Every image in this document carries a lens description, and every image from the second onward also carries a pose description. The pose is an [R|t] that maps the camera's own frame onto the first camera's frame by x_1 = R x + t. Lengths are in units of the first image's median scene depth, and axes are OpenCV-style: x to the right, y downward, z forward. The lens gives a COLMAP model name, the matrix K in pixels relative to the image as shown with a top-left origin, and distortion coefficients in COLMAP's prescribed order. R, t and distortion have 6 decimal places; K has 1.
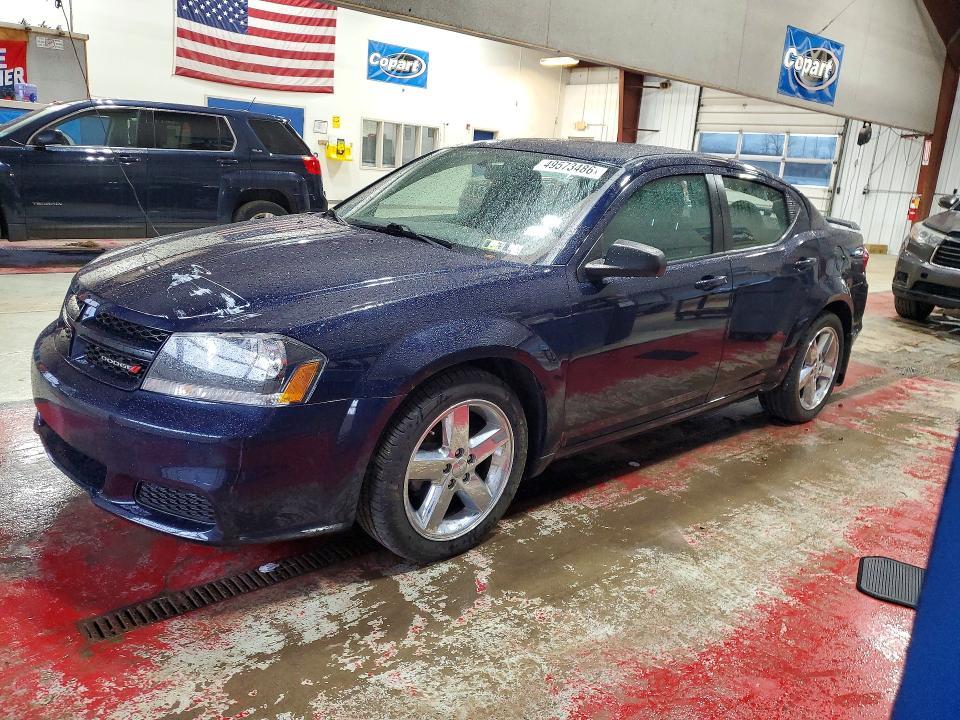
lens RADIAL K [[788.7, 0, 475.3], [0, 788.7, 357.3], [0, 0, 1]] dist [0.001566, -0.001469]
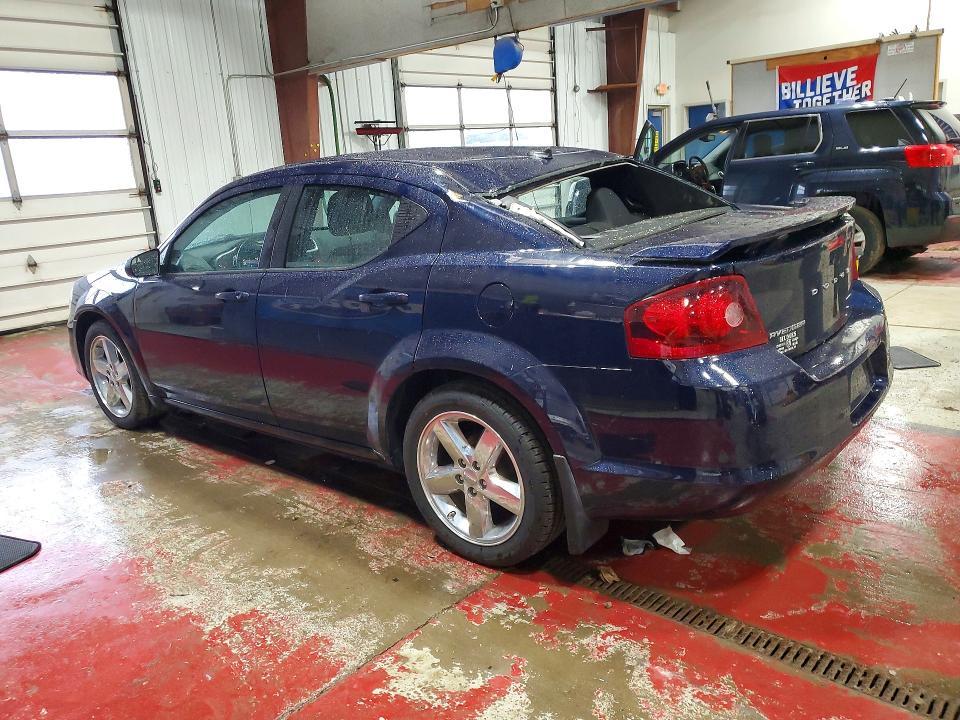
lens RADIAL K [[788.7, 0, 476.1], [0, 788.7, 364.5], [0, 0, 1]] dist [0.001566, -0.001469]
pose [[0.079839, 0.170074, -0.982192, 1.175188], [-0.165102, 0.973984, 0.155232, -0.191595], [0.983040, 0.149769, 0.105841, 1.077472]]
